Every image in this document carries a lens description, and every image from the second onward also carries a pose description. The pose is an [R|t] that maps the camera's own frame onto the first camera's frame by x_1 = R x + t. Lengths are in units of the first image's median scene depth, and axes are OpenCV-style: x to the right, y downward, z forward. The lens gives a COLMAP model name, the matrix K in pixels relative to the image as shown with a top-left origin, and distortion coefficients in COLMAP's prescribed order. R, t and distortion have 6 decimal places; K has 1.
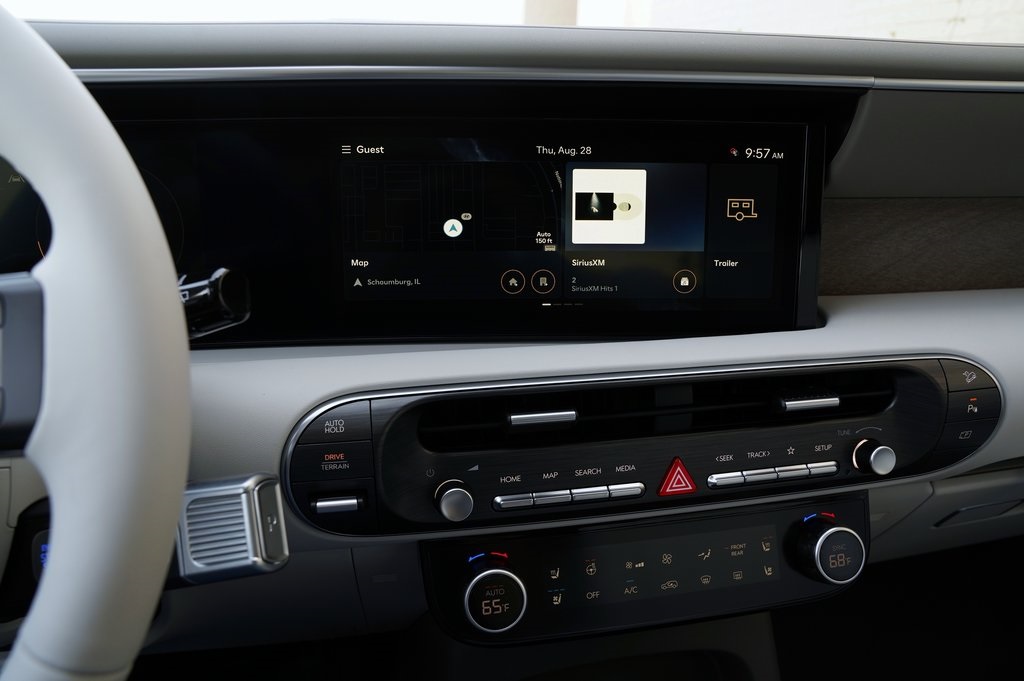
lens RADIAL K [[712.3, 0, 514.4], [0, 712.3, 334.1], [0, 0, 1]] dist [-0.123060, -0.002664]
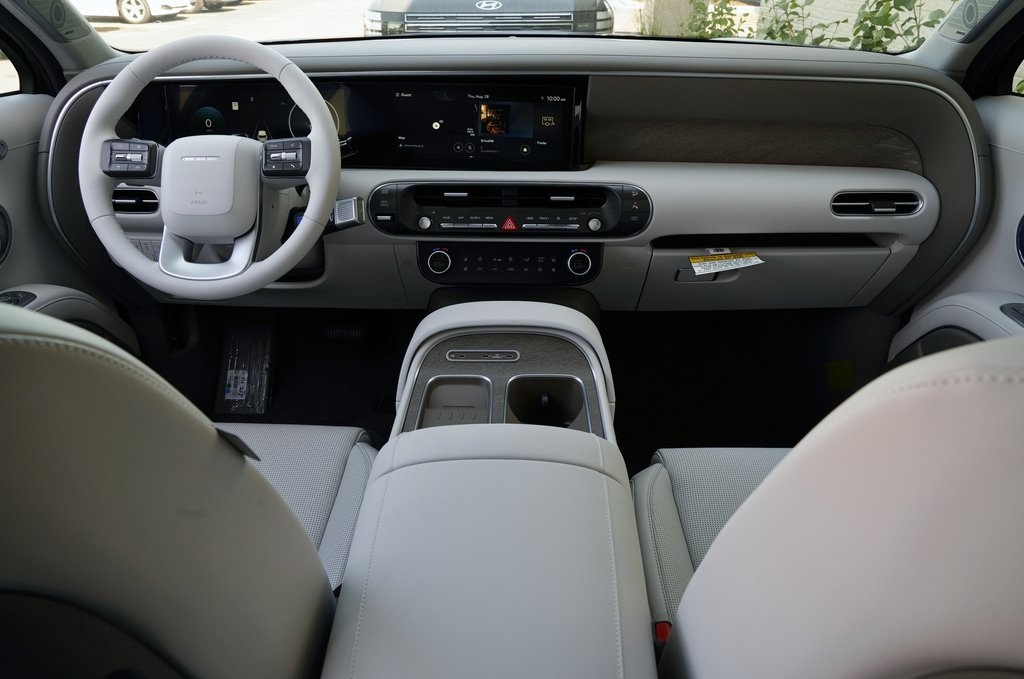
lens RADIAL K [[712.3, 0, 508.9], [0, 712.3, 343.0], [0, 0, 1]] dist [-0.123060, -0.002664]
pose [[0.979434, 0.091900, -0.179619, 0.726996], [-0.059454, 0.982175, 0.178320, 0.162569], [0.192805, -0.163974, 0.967439, -1.617815]]
